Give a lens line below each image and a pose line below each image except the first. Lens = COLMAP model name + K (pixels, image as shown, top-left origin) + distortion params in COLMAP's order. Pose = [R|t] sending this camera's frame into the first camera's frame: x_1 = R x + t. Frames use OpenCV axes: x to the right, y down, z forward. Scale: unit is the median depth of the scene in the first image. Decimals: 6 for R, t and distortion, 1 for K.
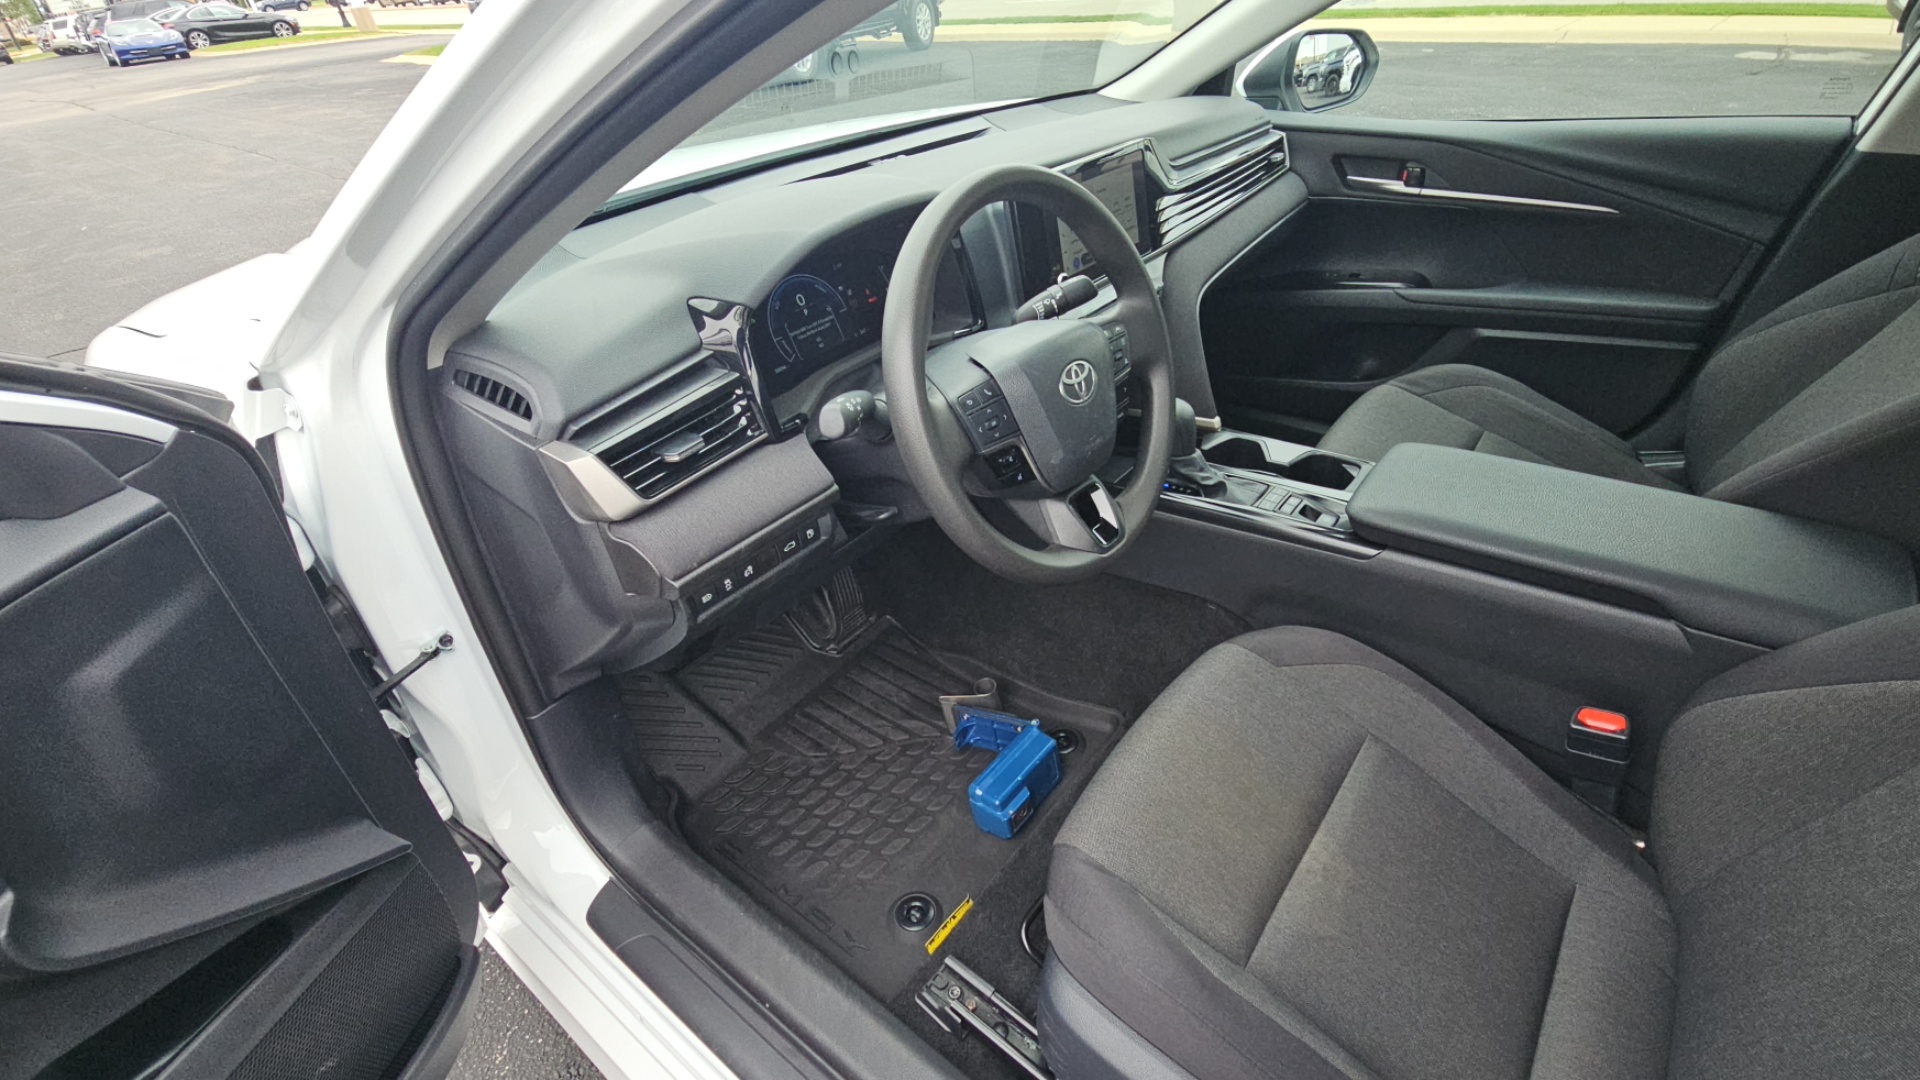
lens RADIAL K [[857.1, 0, 982.8], [0, 857.1, 542.6], [0, 0, 1]] dist [0.010697, -0.008136]
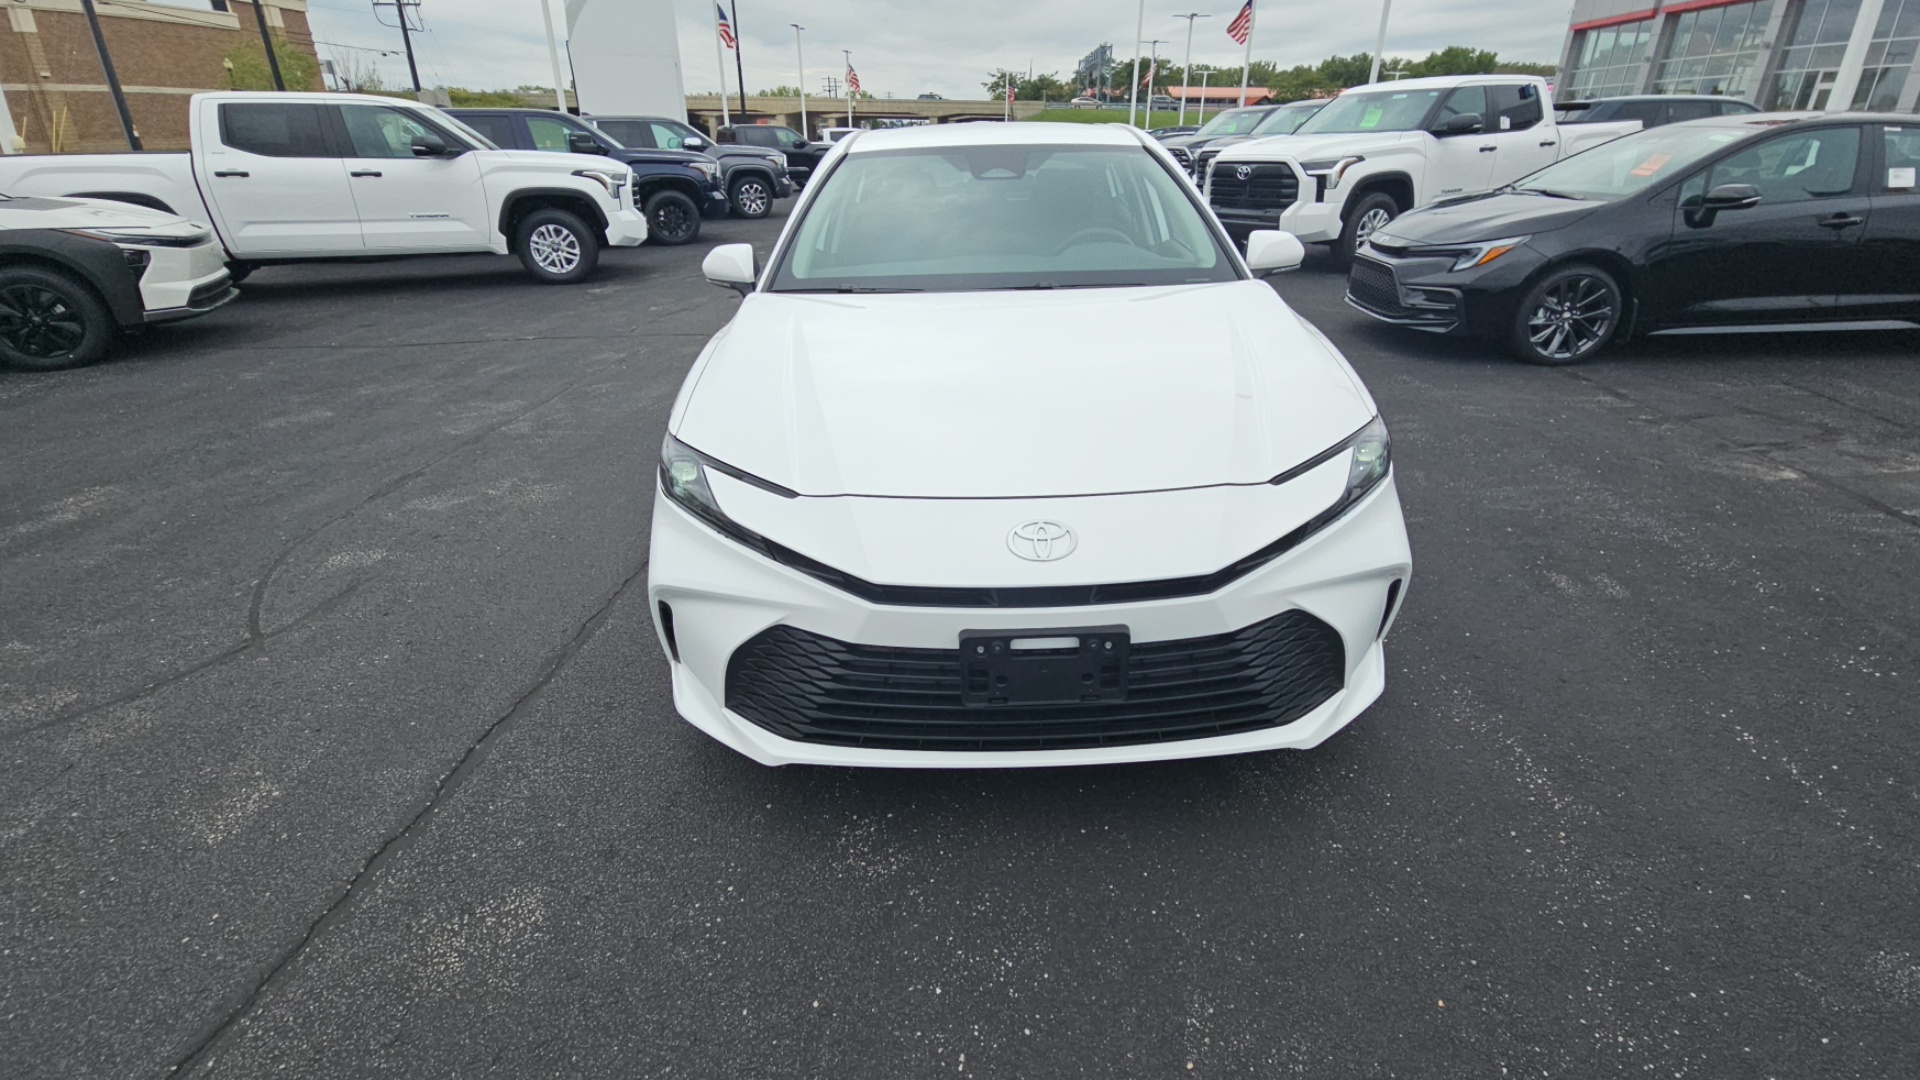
lens RADIAL K [[857.1, 0, 978.9], [0, 857.1, 539.7], [0, 0, 1]] dist [0.010697, -0.008136]
pose [[-0.622932, -0.262898, 0.736777, -2.004649], [0.490995, 0.601821, 0.629870, -1.554031], [-0.608999, 0.754120, -0.245812, 2.227561]]
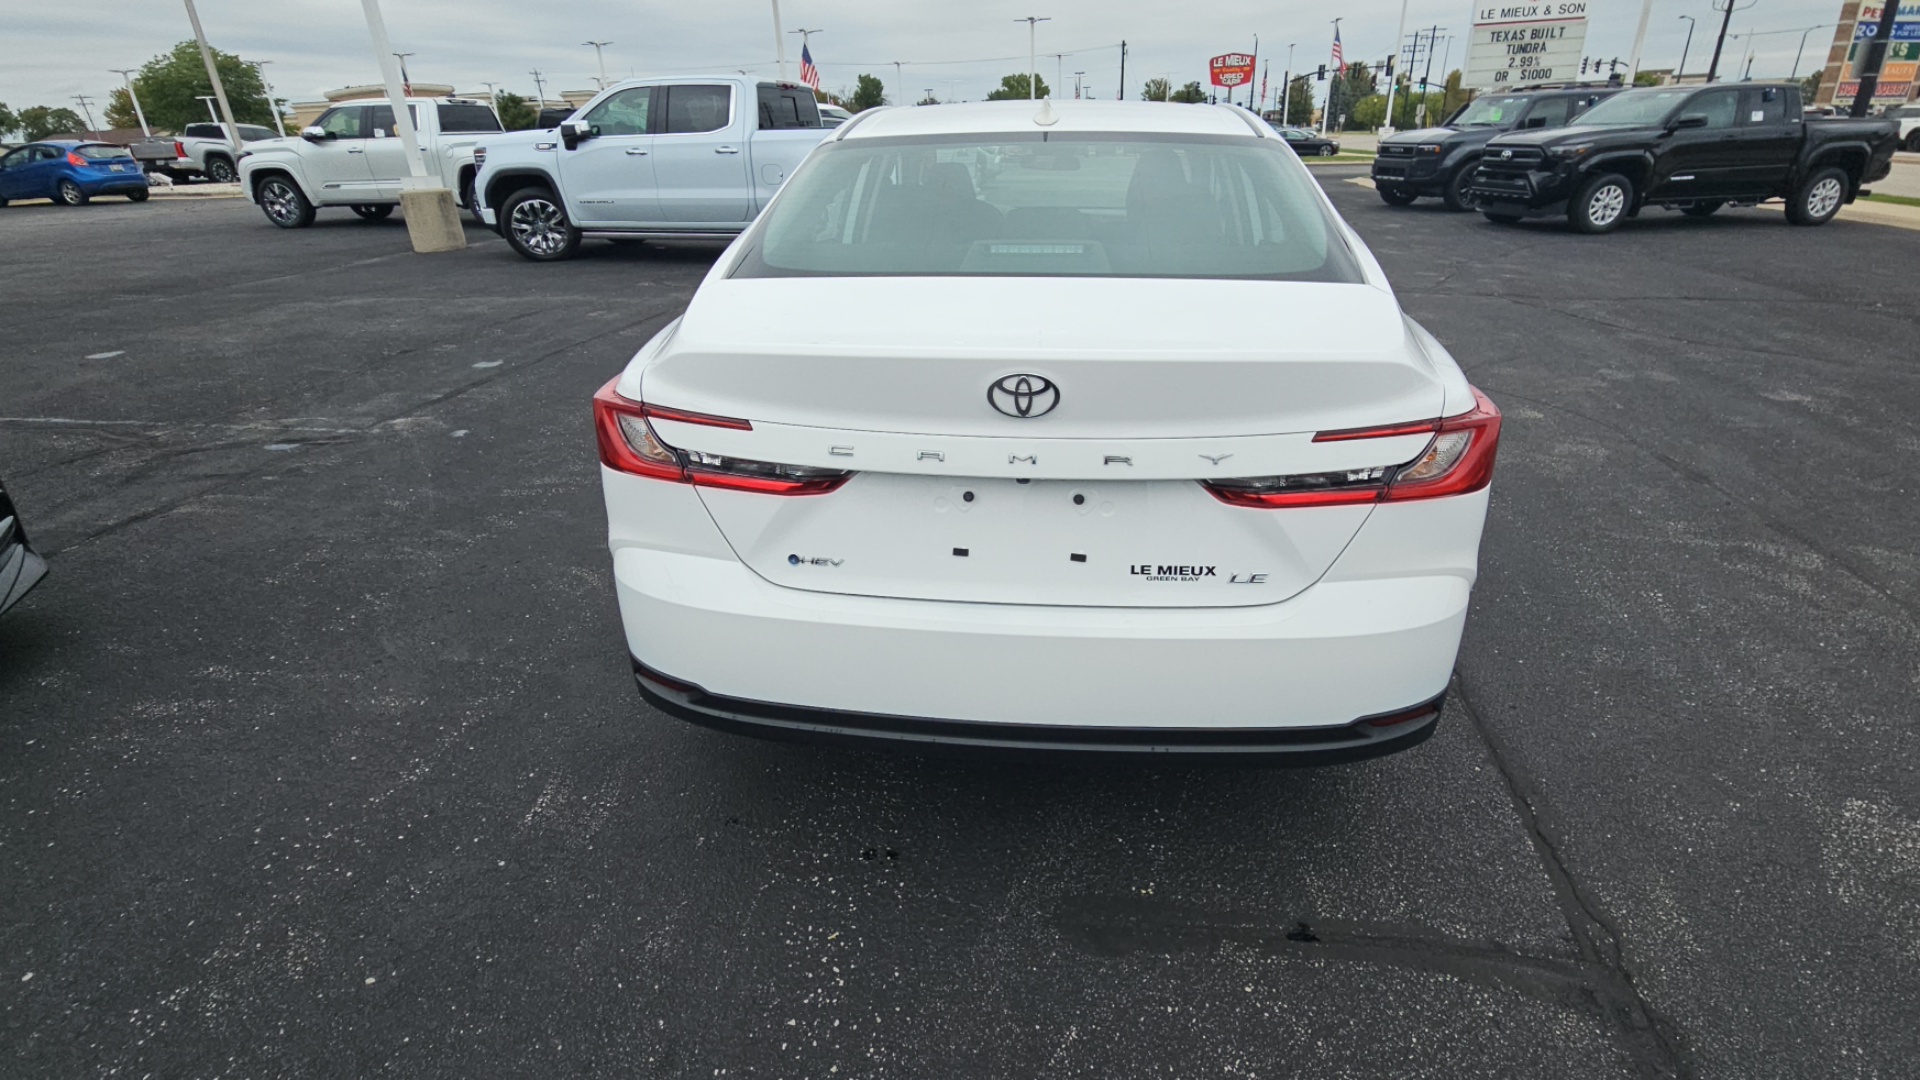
lens RADIAL K [[857.1, 0, 979.4], [0, 857.1, 548.5], [0, 0, 1]] dist [0.010697, -0.008136]
pose [[0.534228, 0.418062, -0.734728, 2.996495], [-0.498825, 0.857601, 0.125276, 0.457417], [0.682476, 0.299575, 0.666694, -1.168759]]
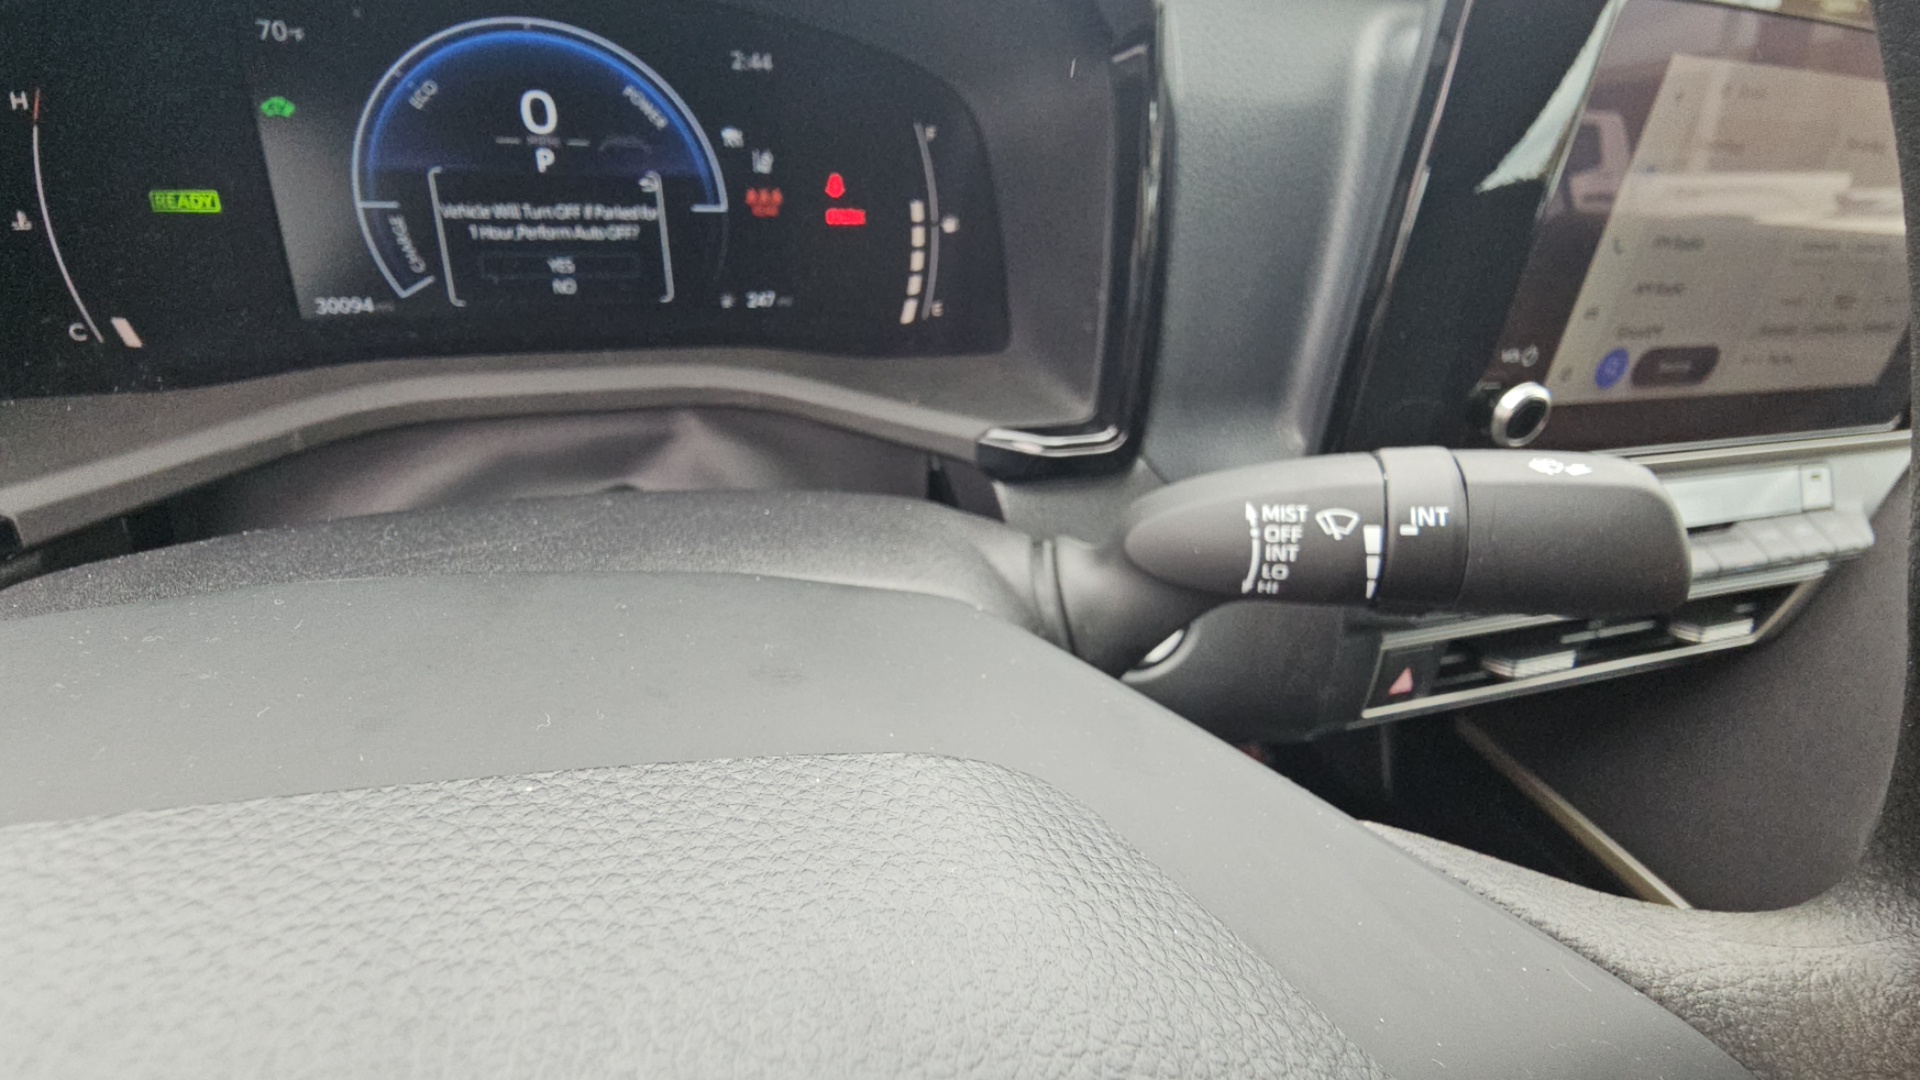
lens RADIAL K [[857.1, 0, 976.3], [0, 857.1, 546.0], [0, 0, 1]] dist [0.010697, -0.008136]
pose [[0.820777, 0.462229, -0.335663, 0.057938], [-0.448119, 0.885403, 0.123497, -0.204150], [0.354281, 0.049053, 0.933852, 0.630399]]
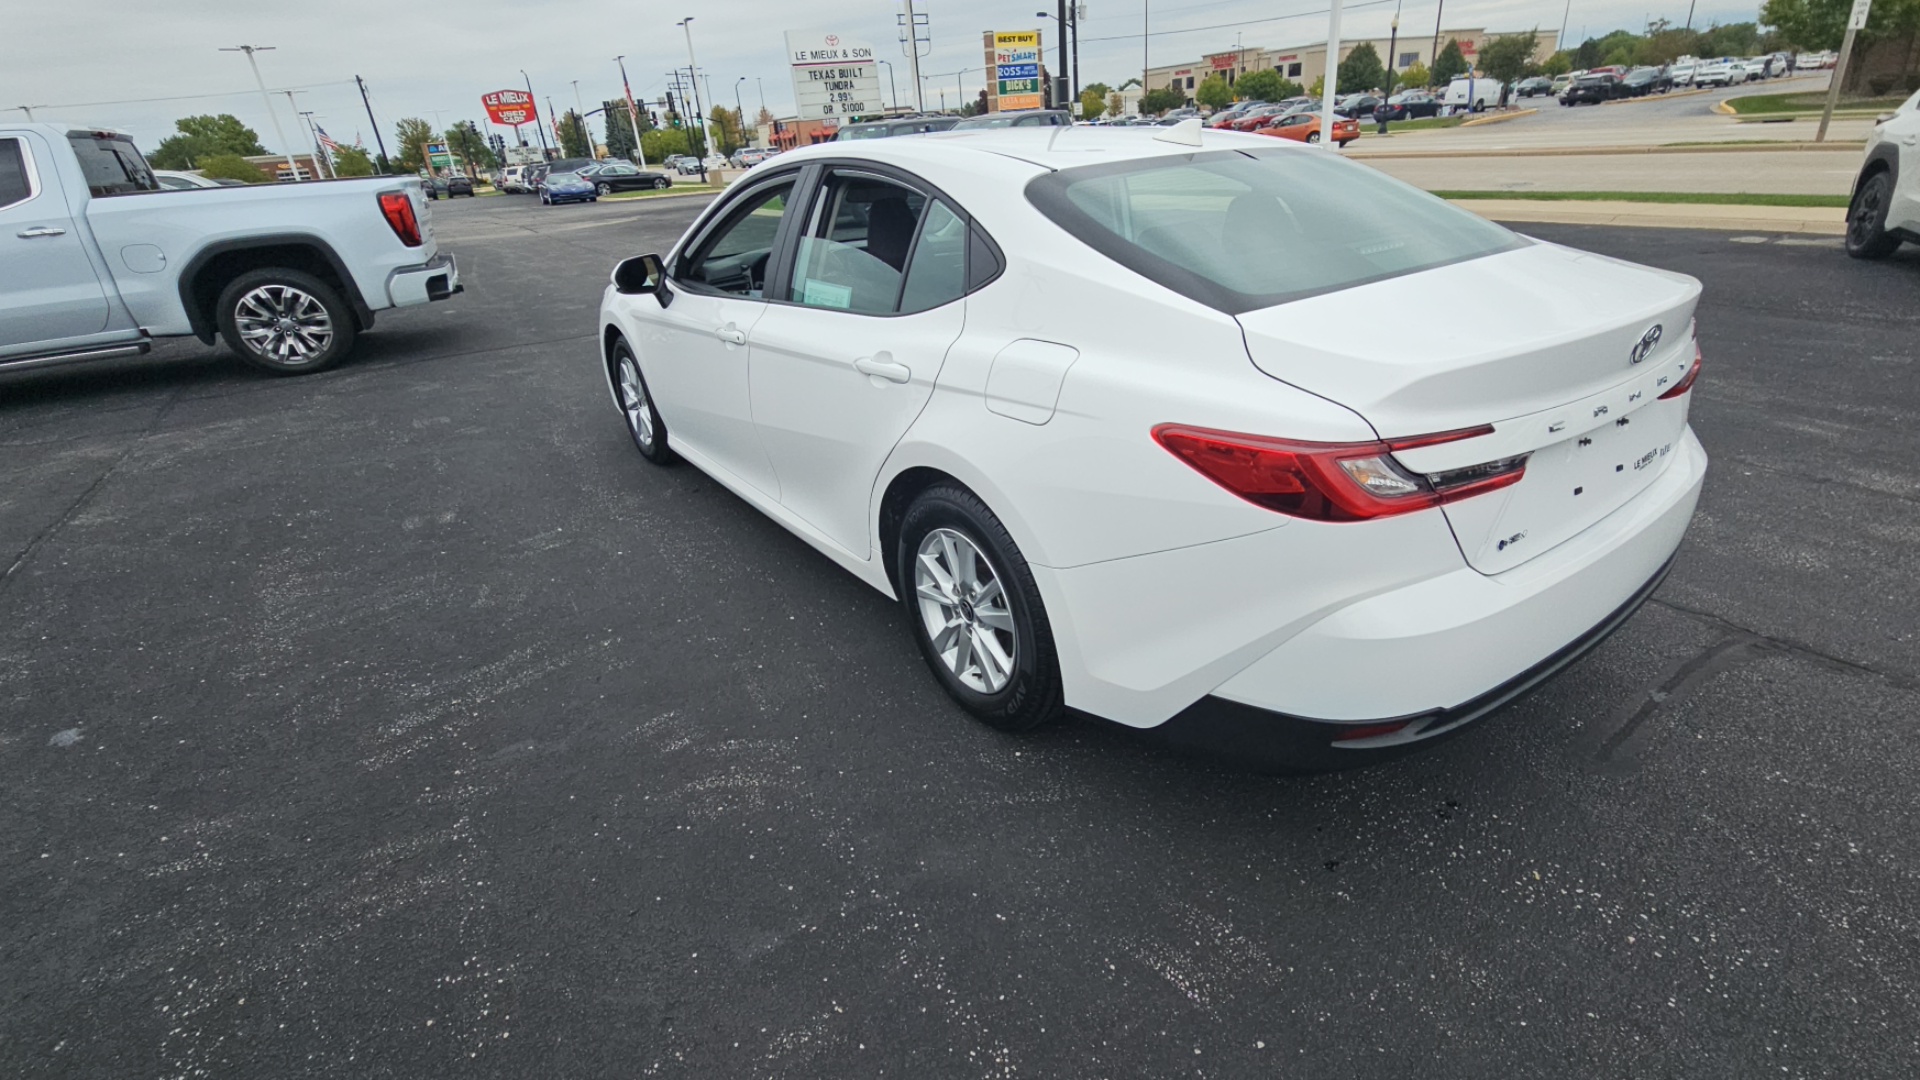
lens RADIAL K [[857.1, 0, 982.5], [0, 857.1, 545.3], [0, 0, 1]] dist [0.010697, -0.008136]
pose [[0.961884, 0.124734, -0.243352, 1.491374], [-0.159323, 0.978893, -0.128003, 1.060040], [0.222250, 0.161896, 0.961455, -1.965459]]
